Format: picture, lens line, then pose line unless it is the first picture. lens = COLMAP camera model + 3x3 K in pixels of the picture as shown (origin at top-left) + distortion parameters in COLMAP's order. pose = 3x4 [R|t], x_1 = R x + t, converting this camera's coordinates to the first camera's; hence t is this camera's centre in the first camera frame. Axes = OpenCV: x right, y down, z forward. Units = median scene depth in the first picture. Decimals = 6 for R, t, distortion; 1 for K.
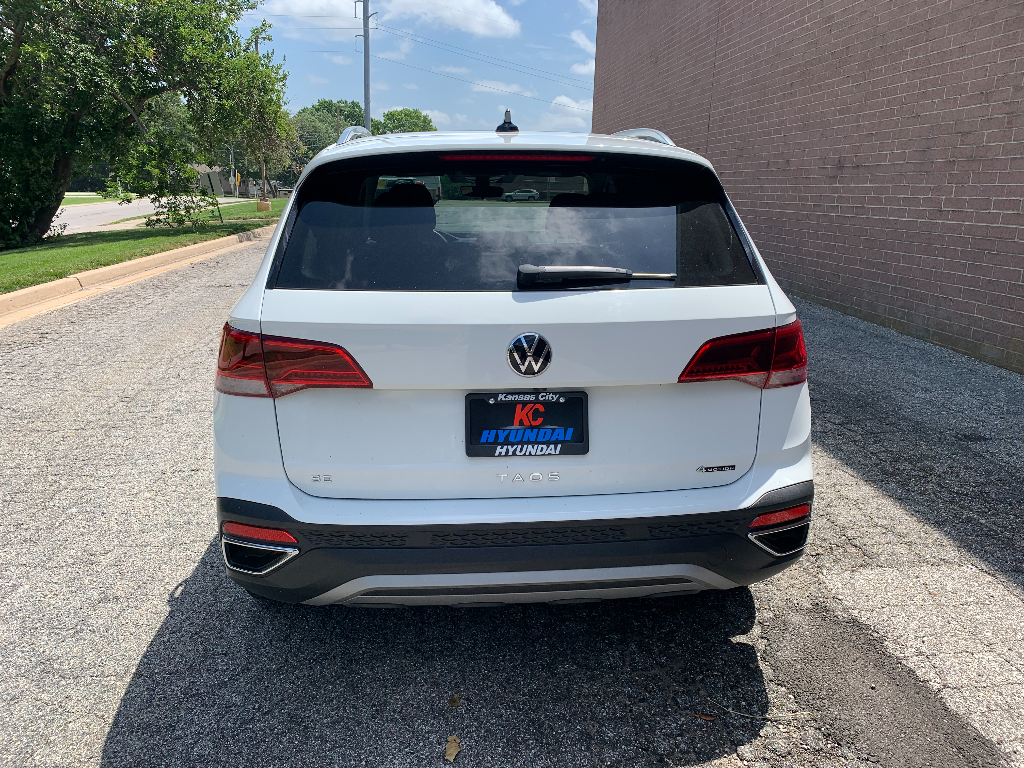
lens RADIAL K [[781.5, 0, 512.0], [0, 781.5, 384.0], [0, 0, 1]] dist [0.029871, -0.037799]
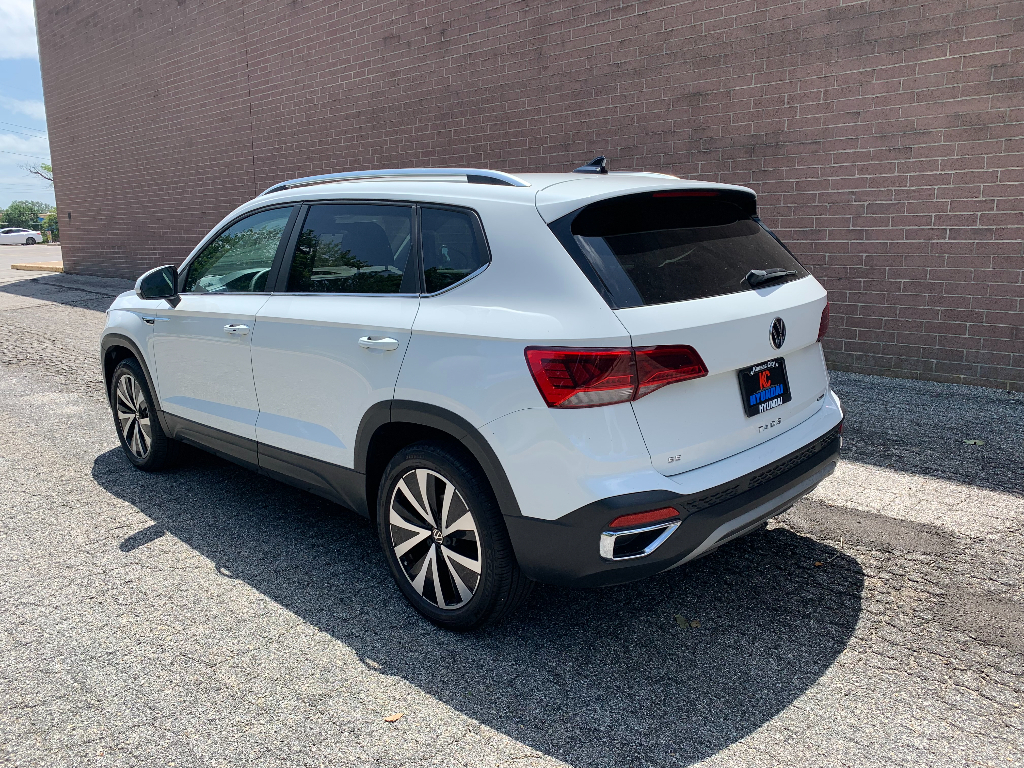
lens RADIAL K [[781.5, 0, 512.0], [0, 781.5, 384.0], [0, 0, 1]] dist [0.029871, -0.037799]
pose [[0.754353, -0.162824, 0.635955, -1.174219], [0.189587, 0.981509, 0.026413, -0.072047], [-0.628496, 0.100644, 0.771274, 0.217203]]
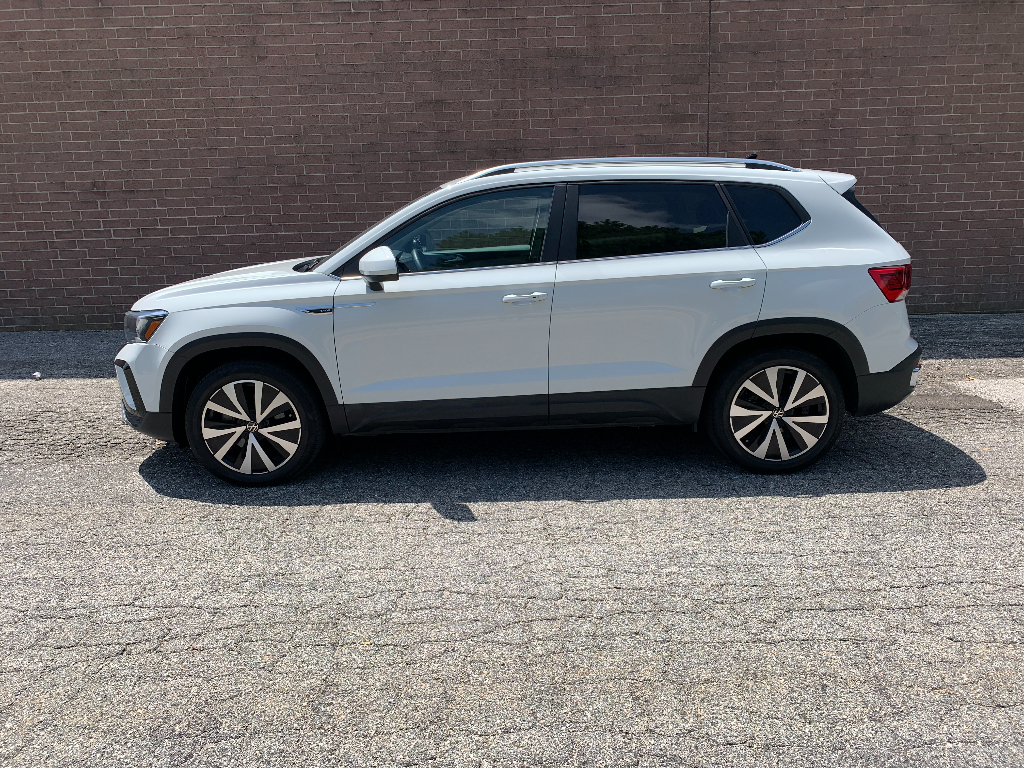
lens RADIAL K [[781.5, 0, 512.0], [0, 781.5, 384.0], [0, 0, 1]] dist [0.029871, -0.037799]
pose [[0.075115, -0.235428, 0.968985, -2.413872], [0.270976, 0.939982, 0.207376, -0.464728], [-0.959651, 0.246995, 0.134402, 1.756649]]
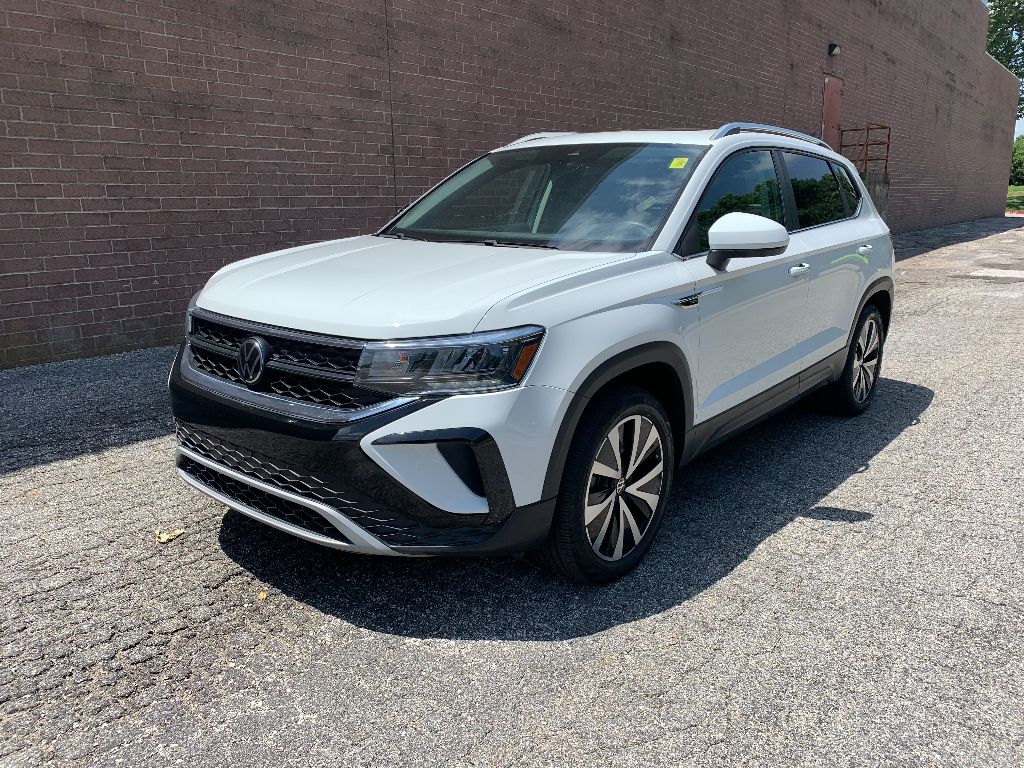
lens RADIAL K [[779.4, 0, 522.6], [0, 779.4, 385.8], [0, 0, 1]] dist [0.013490, -0.008404]
pose [[-0.720569, -0.175743, 0.670742, -1.290821], [0.162585, 0.897554, 0.409834, -0.849168], [-0.674052, 0.404366, -0.618176, 3.546371]]
